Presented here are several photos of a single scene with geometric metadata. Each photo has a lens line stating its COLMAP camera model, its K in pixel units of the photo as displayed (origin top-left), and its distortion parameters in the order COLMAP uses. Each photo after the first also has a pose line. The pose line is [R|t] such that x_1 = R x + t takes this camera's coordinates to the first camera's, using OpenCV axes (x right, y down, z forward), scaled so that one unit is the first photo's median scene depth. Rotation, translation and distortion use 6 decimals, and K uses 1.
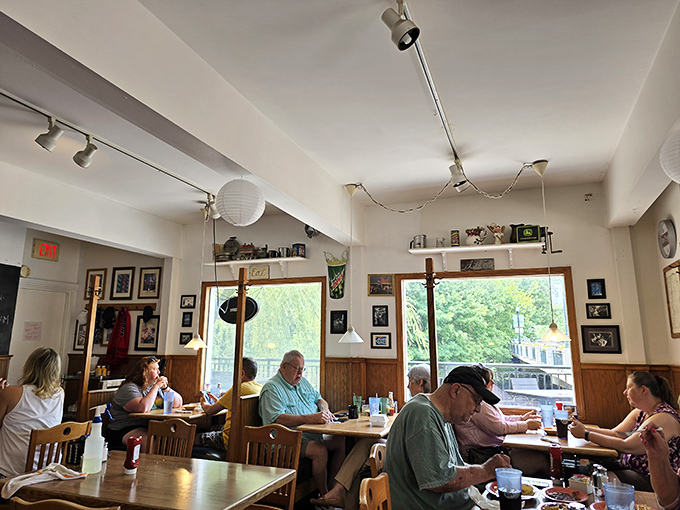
lens RADIAL K [[476.2, 0, 340.0], [0, 476.2, 255.0], [0, 0, 1]] dist [0.001514, 0.000300]
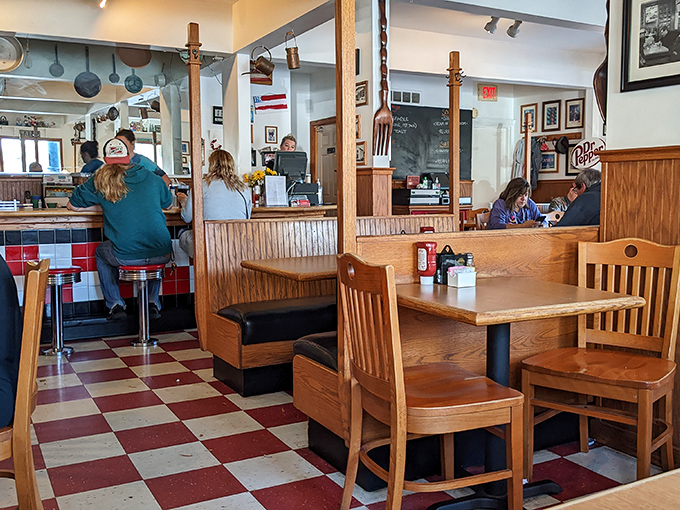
lens RADIAL K [[707.6, 0, 340.0], [0, 707.6, 255.0], [0, 0, 1]] dist [0.003041, 0.004506]
pose [[0.742467, 0.047993, -0.668161, 0.293442], [0.132987, 0.967018, 0.217236, -0.051191], [0.656549, -0.250147, 0.711596, -0.572363]]
